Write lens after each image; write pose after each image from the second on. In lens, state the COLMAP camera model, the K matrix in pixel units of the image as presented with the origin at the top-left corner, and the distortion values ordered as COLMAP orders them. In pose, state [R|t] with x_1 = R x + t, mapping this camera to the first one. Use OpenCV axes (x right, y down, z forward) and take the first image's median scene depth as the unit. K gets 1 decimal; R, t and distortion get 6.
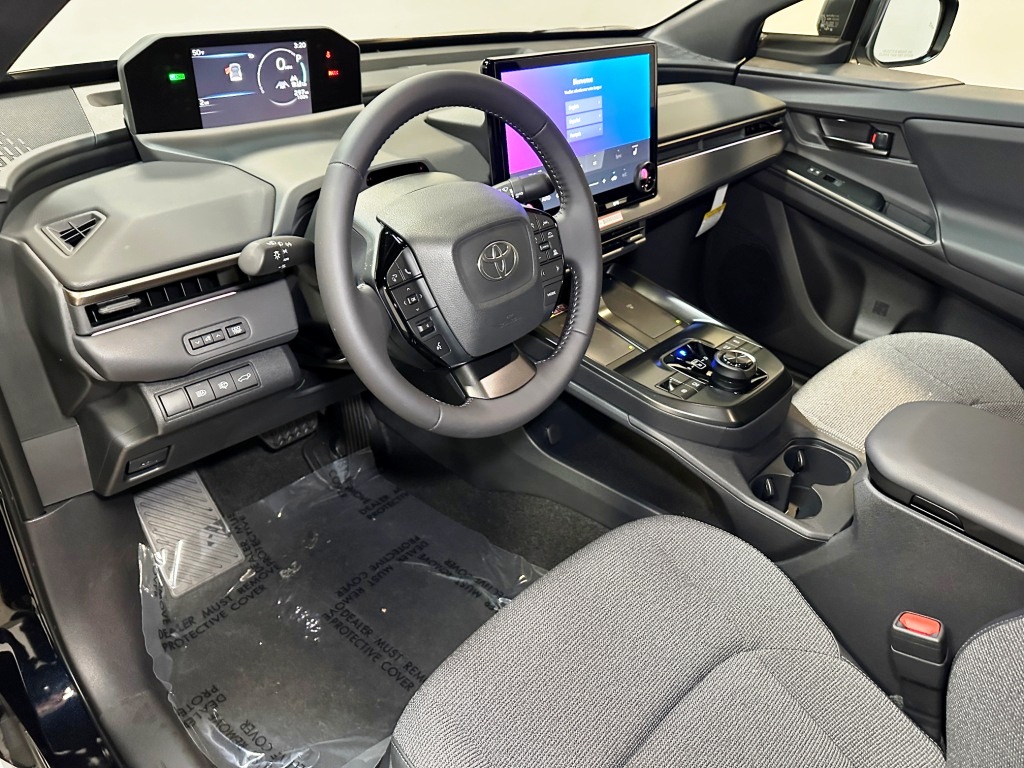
lens RADIAL K [[717.5, 0, 511.9], [0, 717.5, 380.6], [0, 0, 1]] dist [-0.017843, -0.006051]
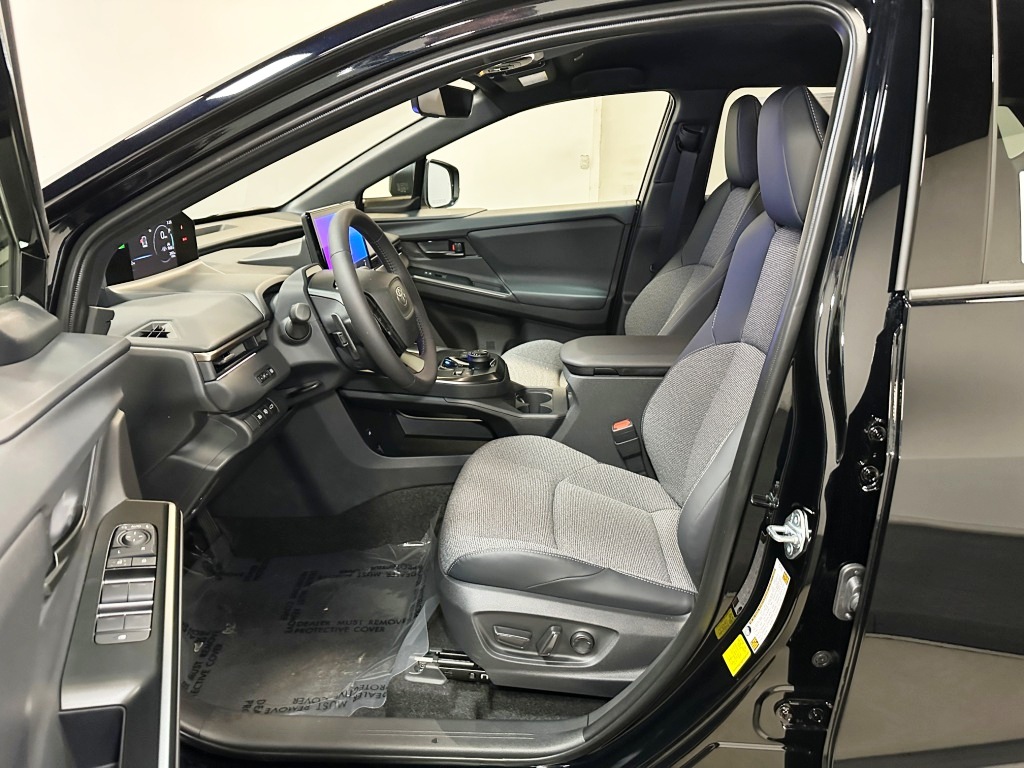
lens RADIAL K [[717.5, 0, 511.4], [0, 717.5, 386.3], [0, 0, 1]] dist [-0.017843, -0.006051]
pose [[0.740950, -0.258240, 0.619924, -0.530518], [0.398173, 0.912286, -0.095879, 0.175816], [-0.540788, 0.317878, 0.778782, -0.282507]]
